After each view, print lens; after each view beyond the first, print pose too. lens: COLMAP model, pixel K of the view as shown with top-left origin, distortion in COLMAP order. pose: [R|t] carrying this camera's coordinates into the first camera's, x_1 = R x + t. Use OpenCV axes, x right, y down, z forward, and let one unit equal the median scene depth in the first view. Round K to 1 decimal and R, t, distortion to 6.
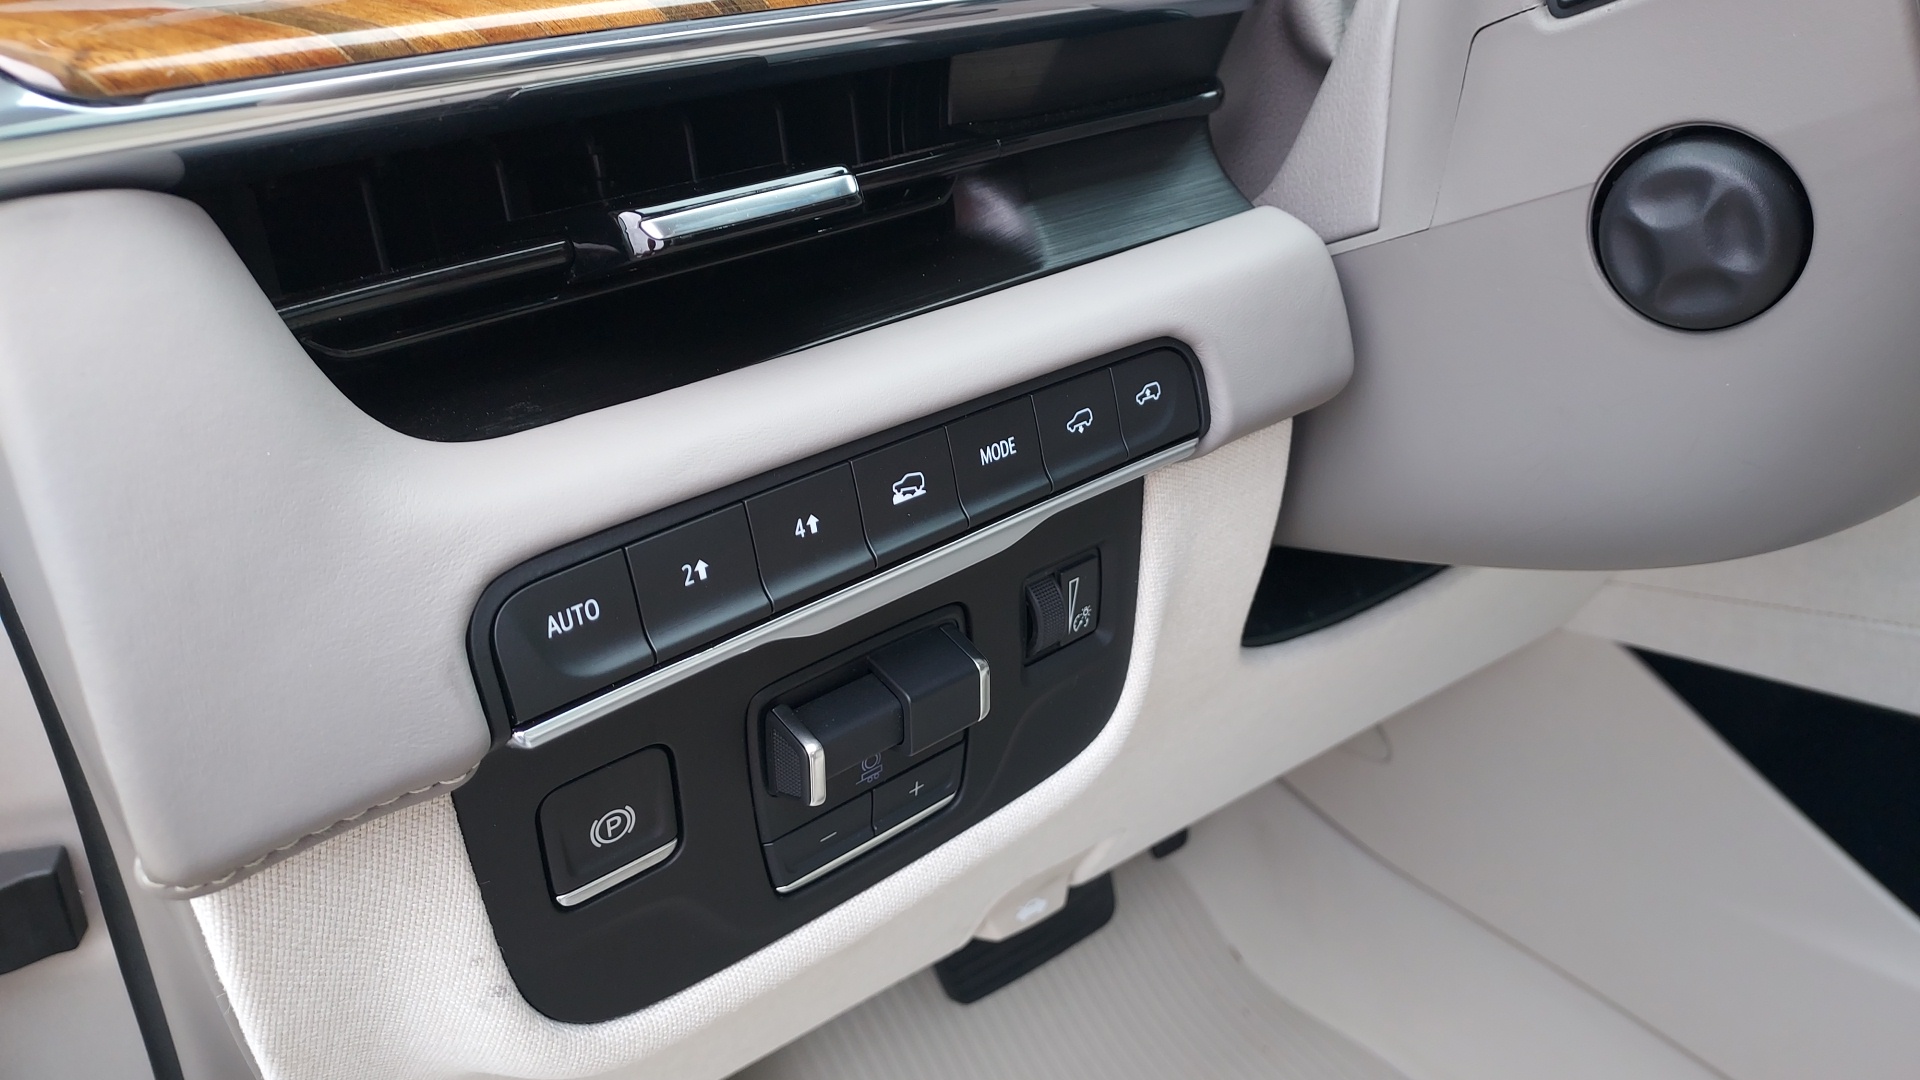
lens RADIAL K [[1405.2, 0, 989.7], [0, 1405.2, 529.7], [0, 0, 1]] dist [0.079923, -0.104477]
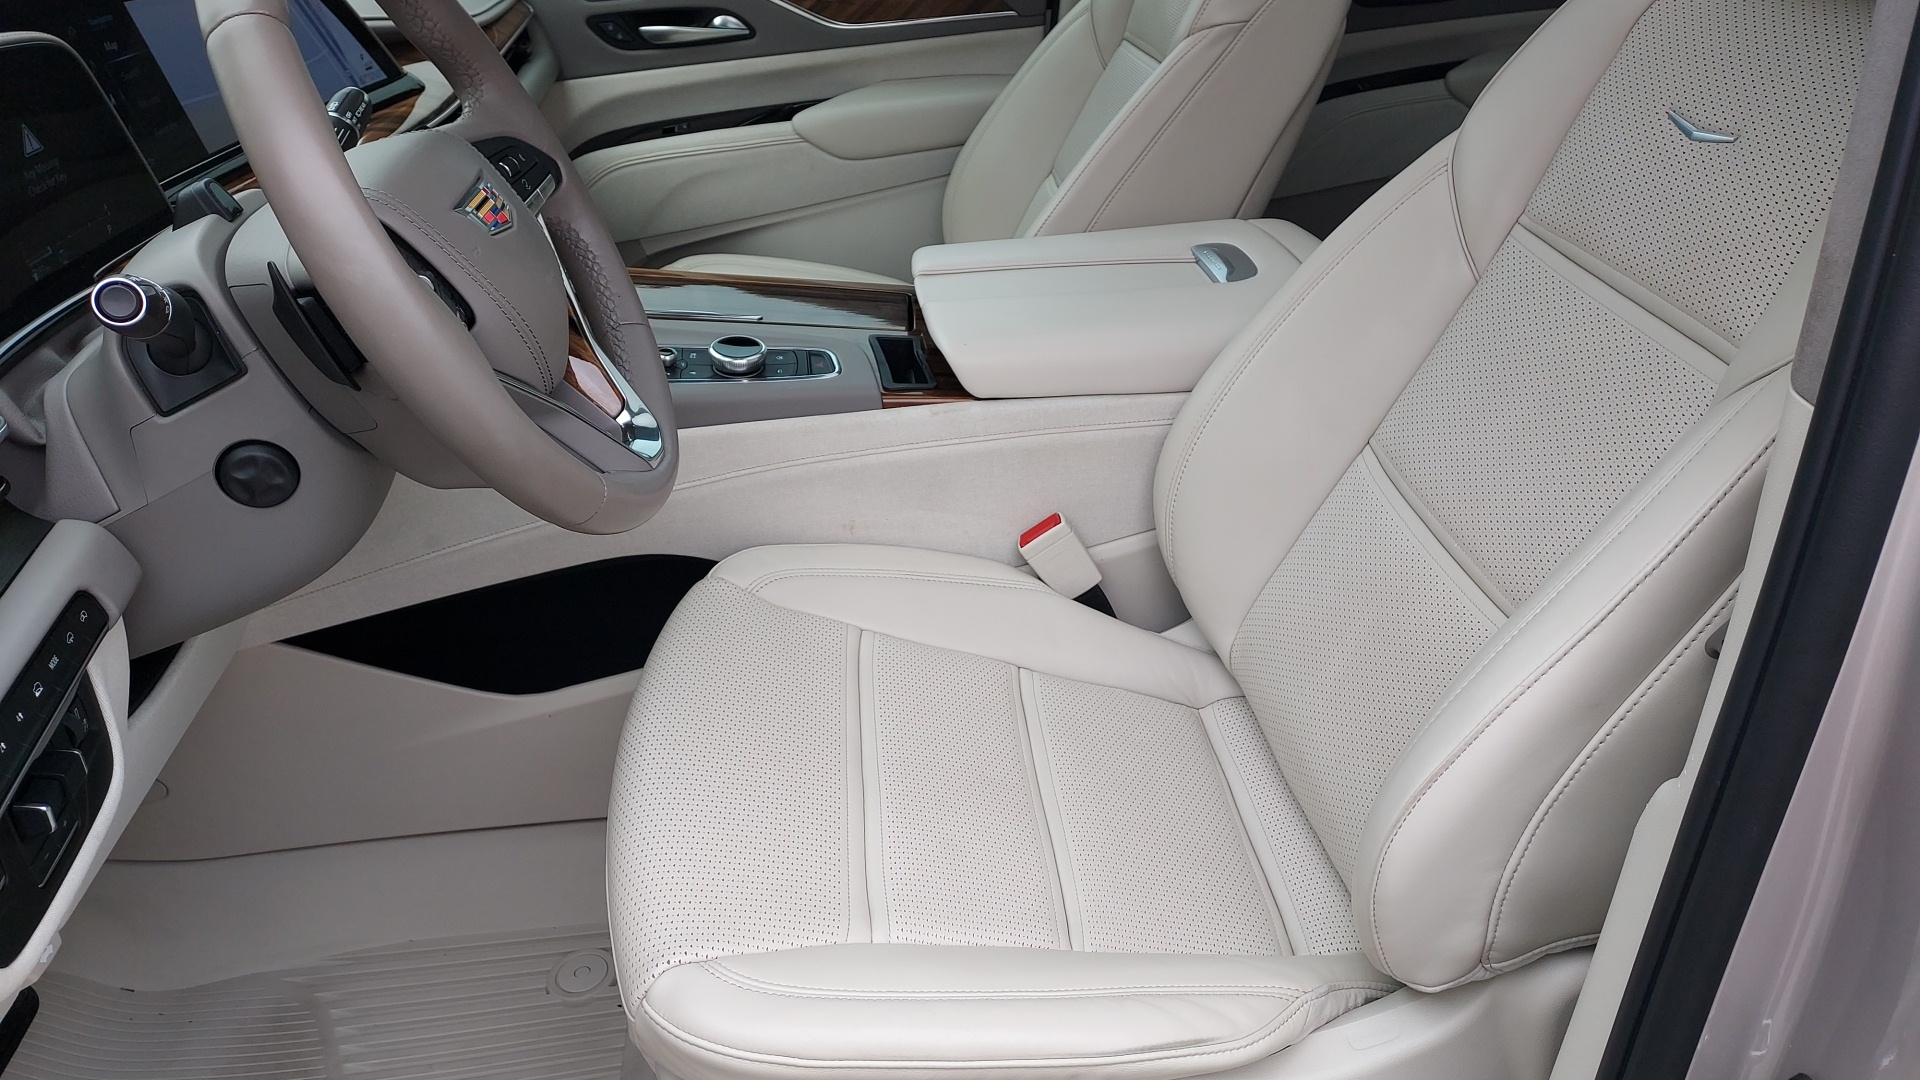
lens RADIAL K [[1381.8, 0, 998.1], [0, 1381.8, 523.9], [0, 0, 1]] dist [0.076610, -0.148231]
pose [[0.491984, -0.386985, 0.779868, -0.917409], [0.393737, 0.897837, 0.197132, -0.095288], [-0.776481, 0.210077, 0.594091, -1.647869]]
